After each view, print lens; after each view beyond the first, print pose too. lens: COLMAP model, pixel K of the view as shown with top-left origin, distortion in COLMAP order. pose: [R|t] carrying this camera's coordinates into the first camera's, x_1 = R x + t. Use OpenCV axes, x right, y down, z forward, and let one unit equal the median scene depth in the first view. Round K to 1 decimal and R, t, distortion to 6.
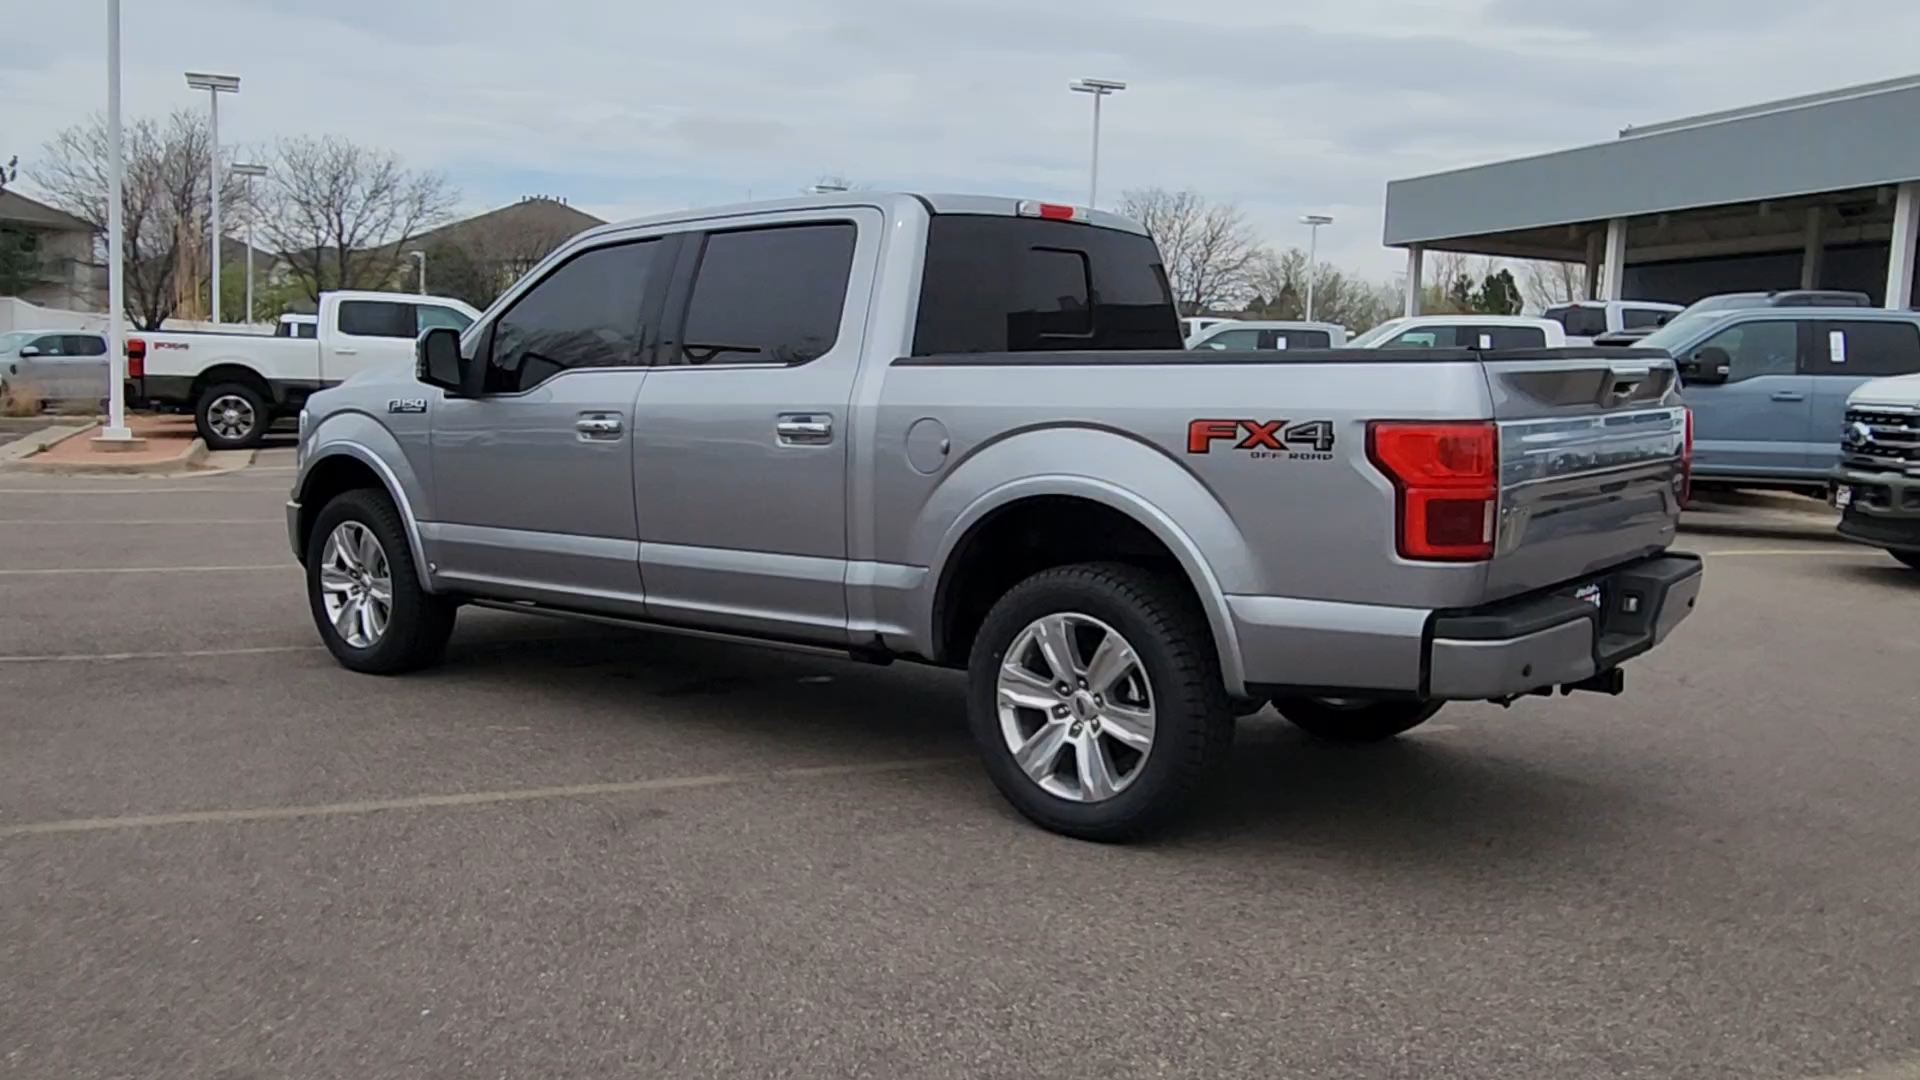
lens RADIAL K [[1641.7, 0, 940.5], [0, 1641.7, 547.9], [0, 0, 1]] dist [-0.000073, 0.019112]
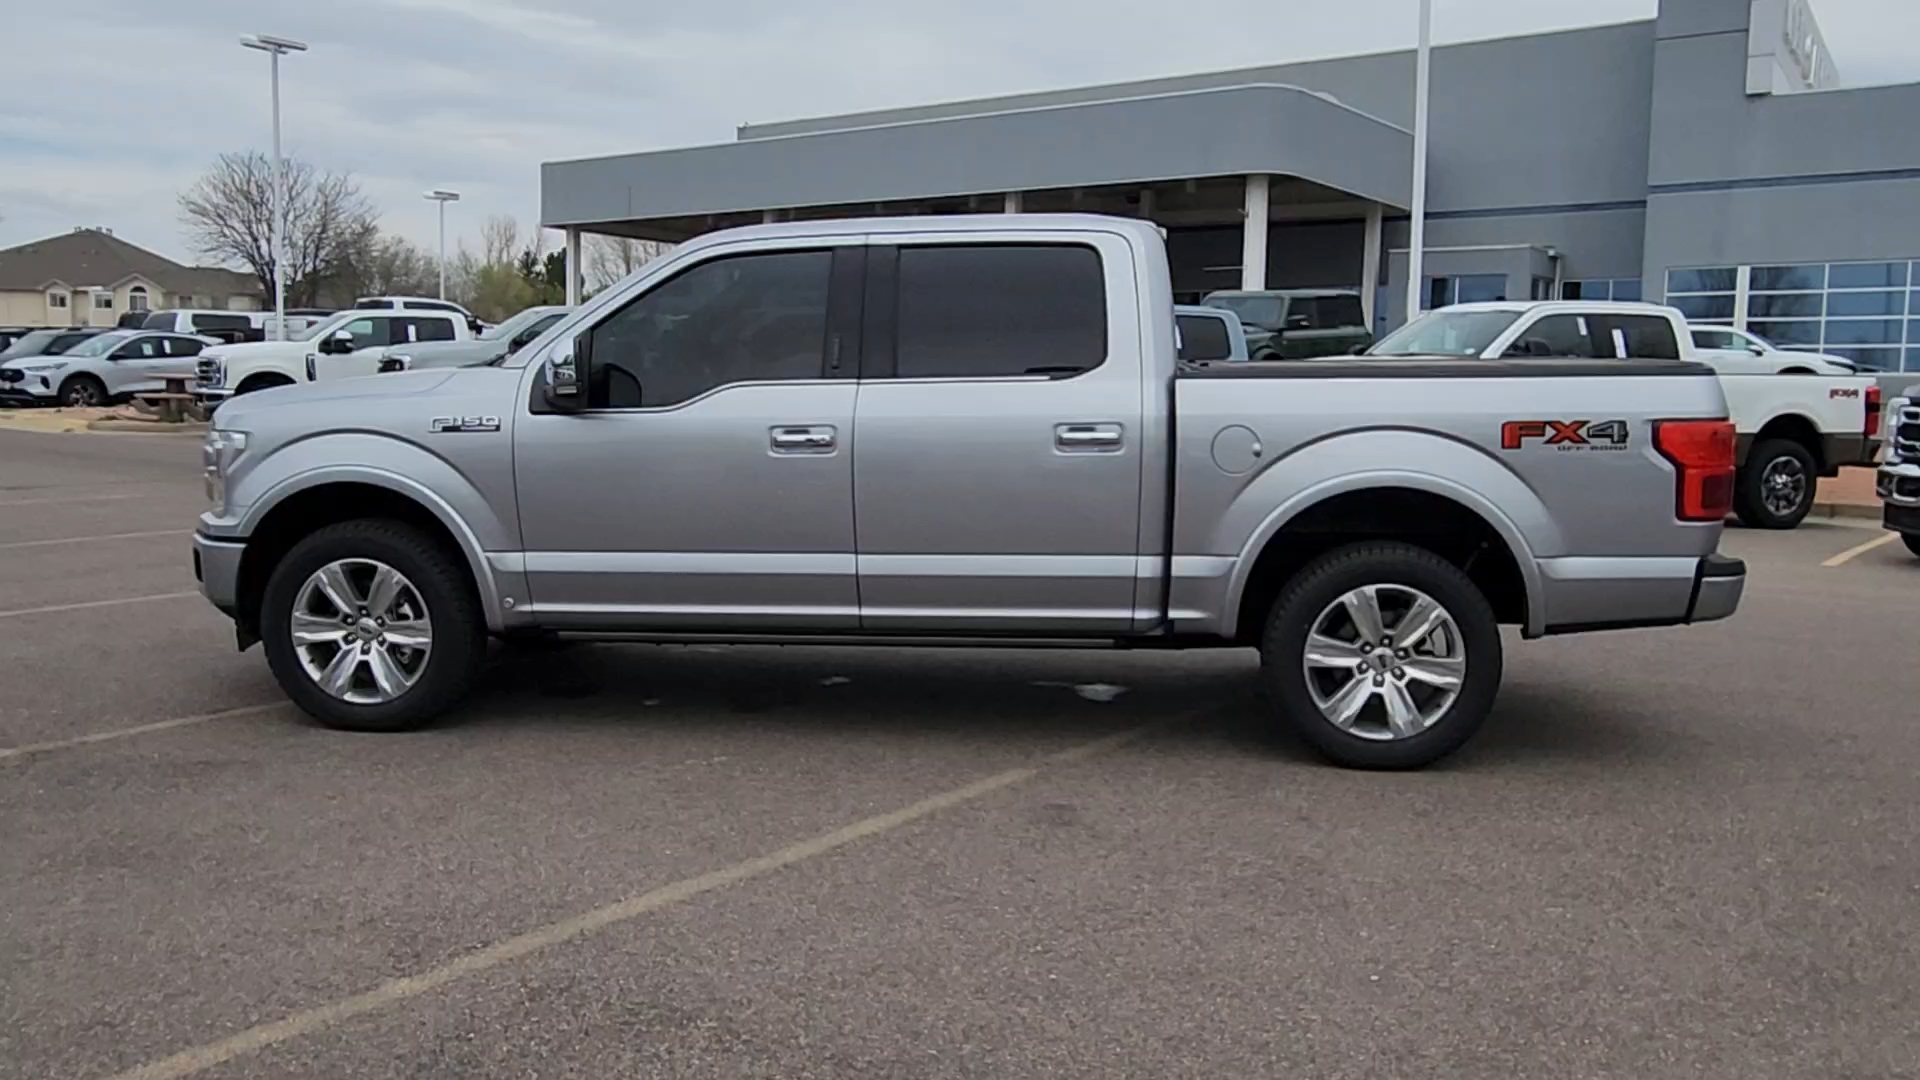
lens RADIAL K [[1641.3, 0, 939.6], [0, 1641.3, 547.3], [0, 0, 1]] dist [-0.004238, 0.027816]
pose [[0.842217, -0.069338, 0.534662, -0.765325], [0.061530, 0.997578, 0.032447, -0.042586], [-0.535616, 0.005570, 0.844443, 0.144855]]
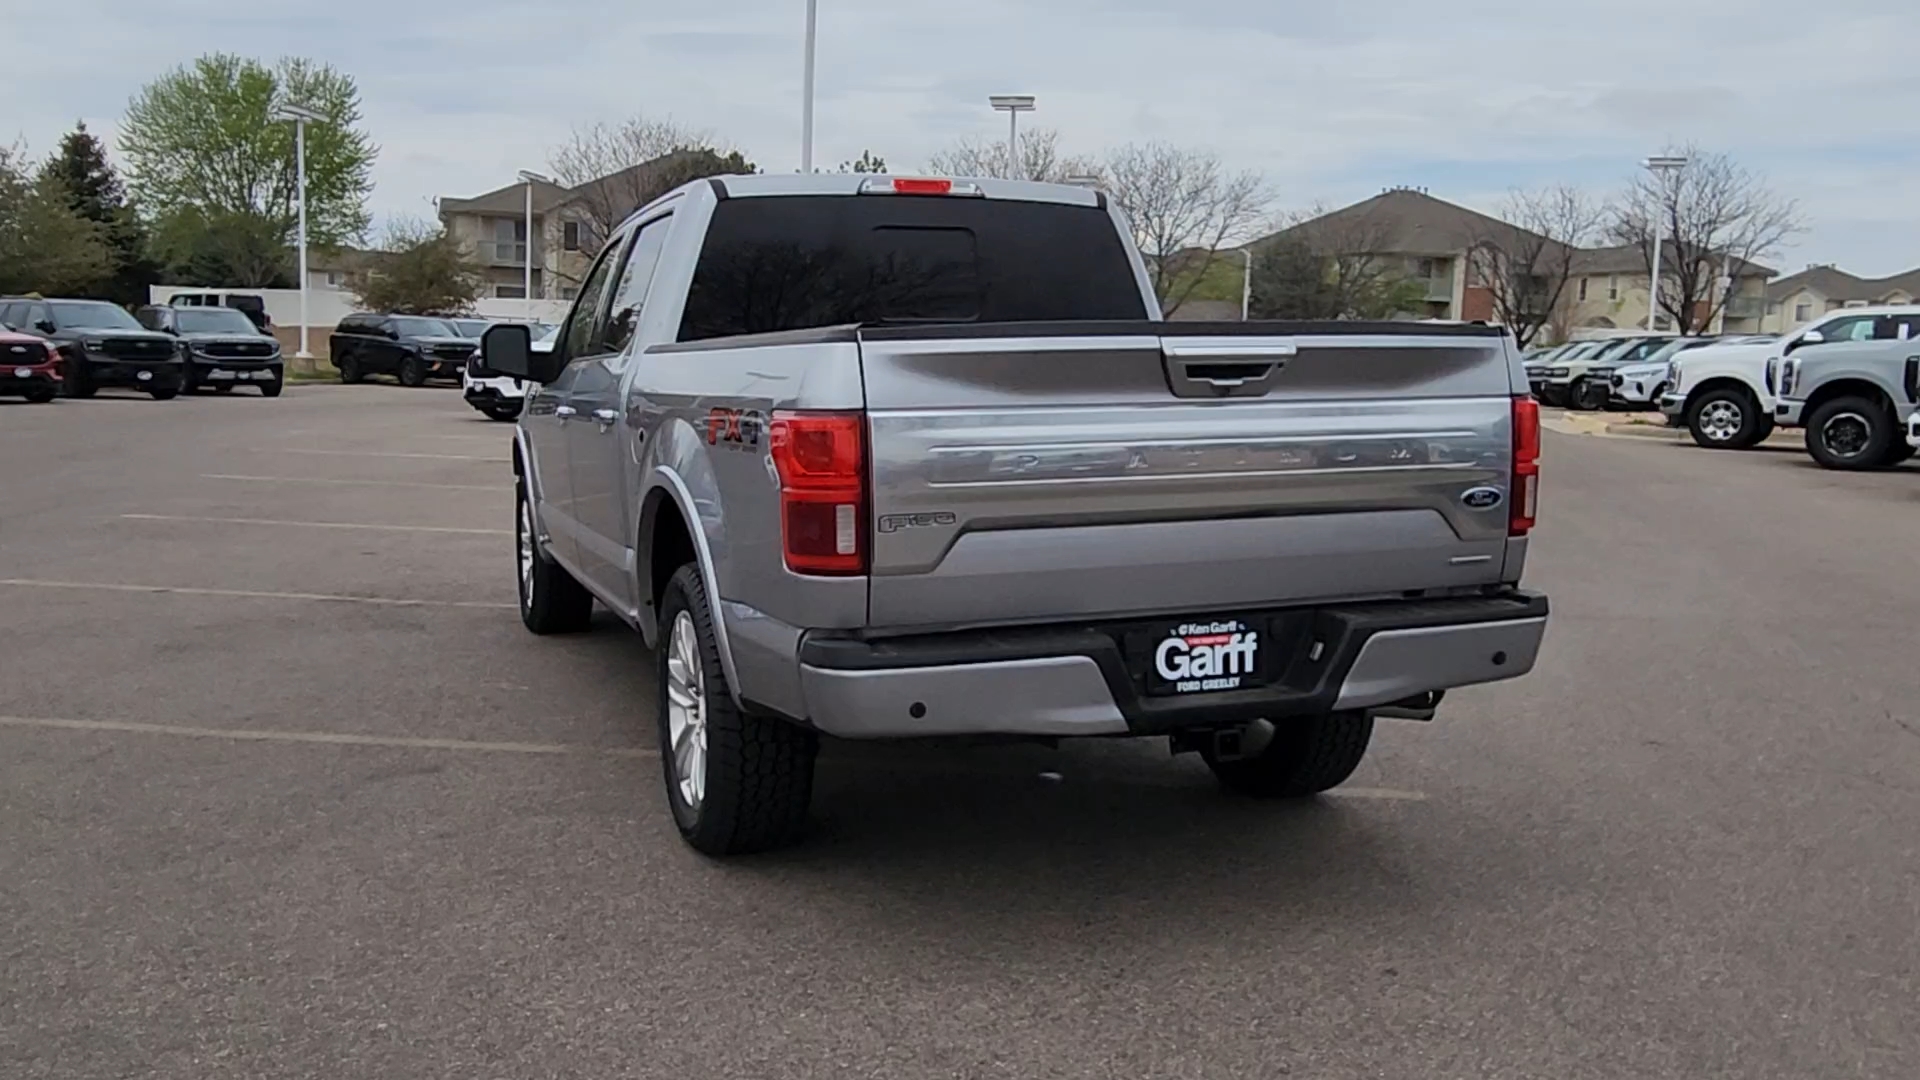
lens RADIAL K [[1641.7, 0, 940.5], [0, 1641.7, 547.9], [0, 0, 1]] dist [-0.000073, 0.019112]
pose [[0.861098, 0.050706, -0.505905, 0.631914], [-0.048764, 0.998664, 0.017094, -0.018412], [0.506096, 0.009951, 0.862420, 0.228320]]
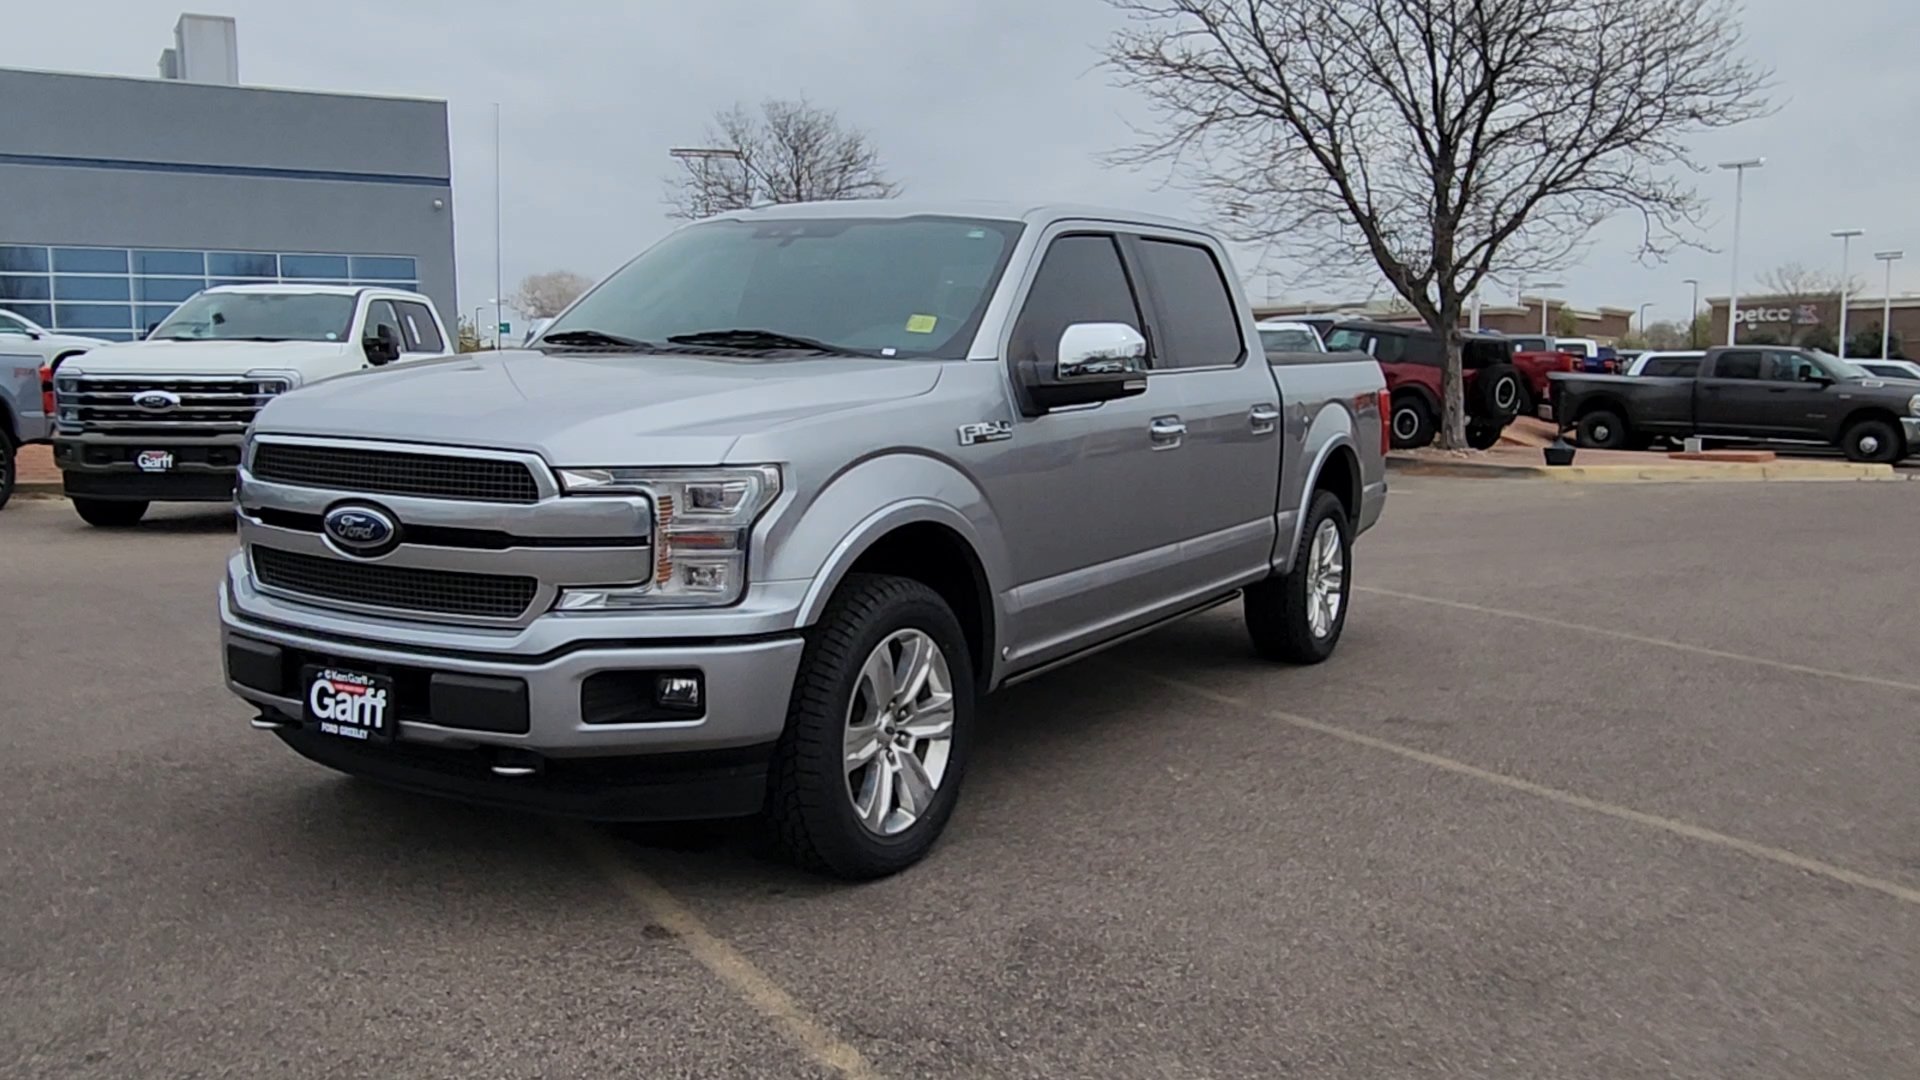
lens RADIAL K [[1639.6, 0, 941.2], [0, 1639.6, 545.5], [0, 0, 1]] dist [0.000029, 0.011690]
pose [[-0.158955, -0.127534, 0.979014, -1.301743], [0.095079, 0.985035, 0.143756, -0.182410], [-0.982697, 0.115934, -0.144451, 1.461485]]
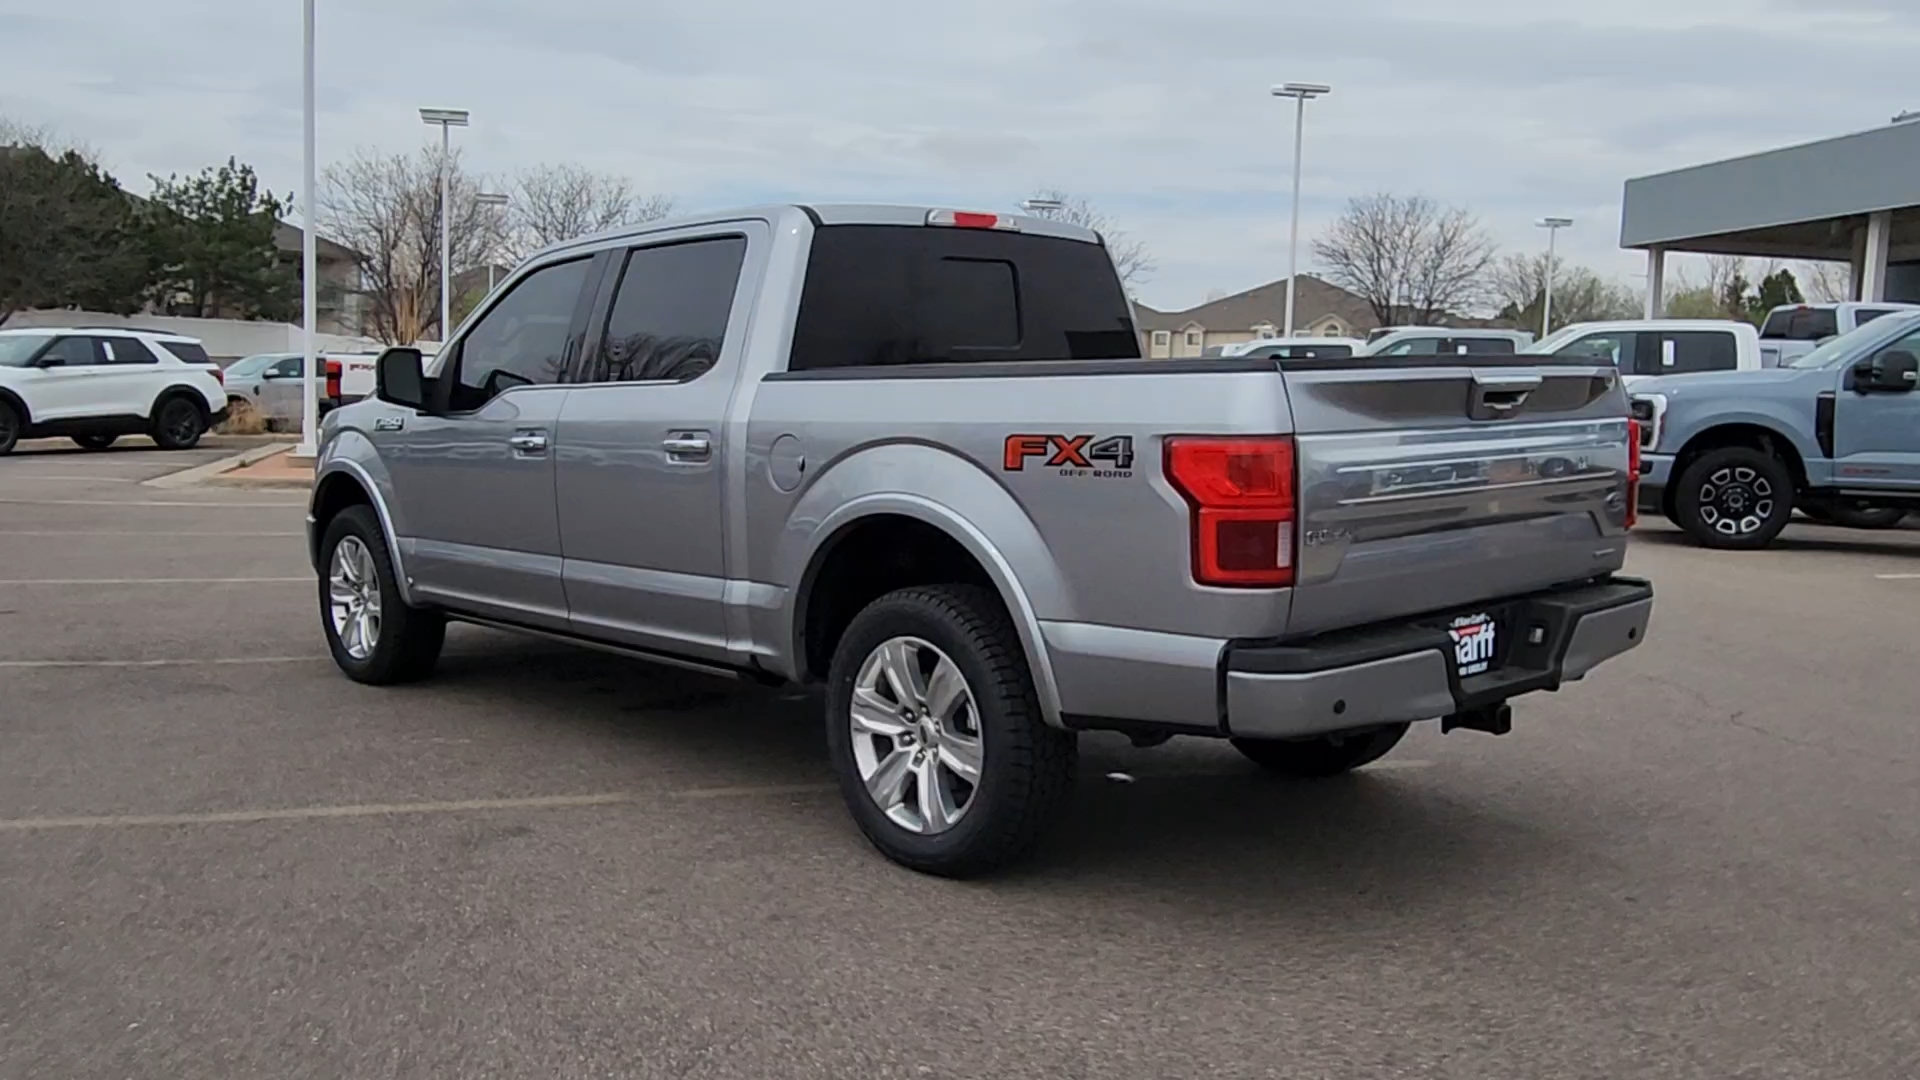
lens RADIAL K [[1641.7, 0, 940.5], [0, 1641.7, 547.9], [0, 0, 1]] dist [-0.000073, 0.019112]
pose [[0.989006, 0.005928, -0.147756, 0.218579], [-0.007146, 0.999945, -0.007714, -0.004516], [0.147702, 0.008685, 0.988994, 0.047482]]
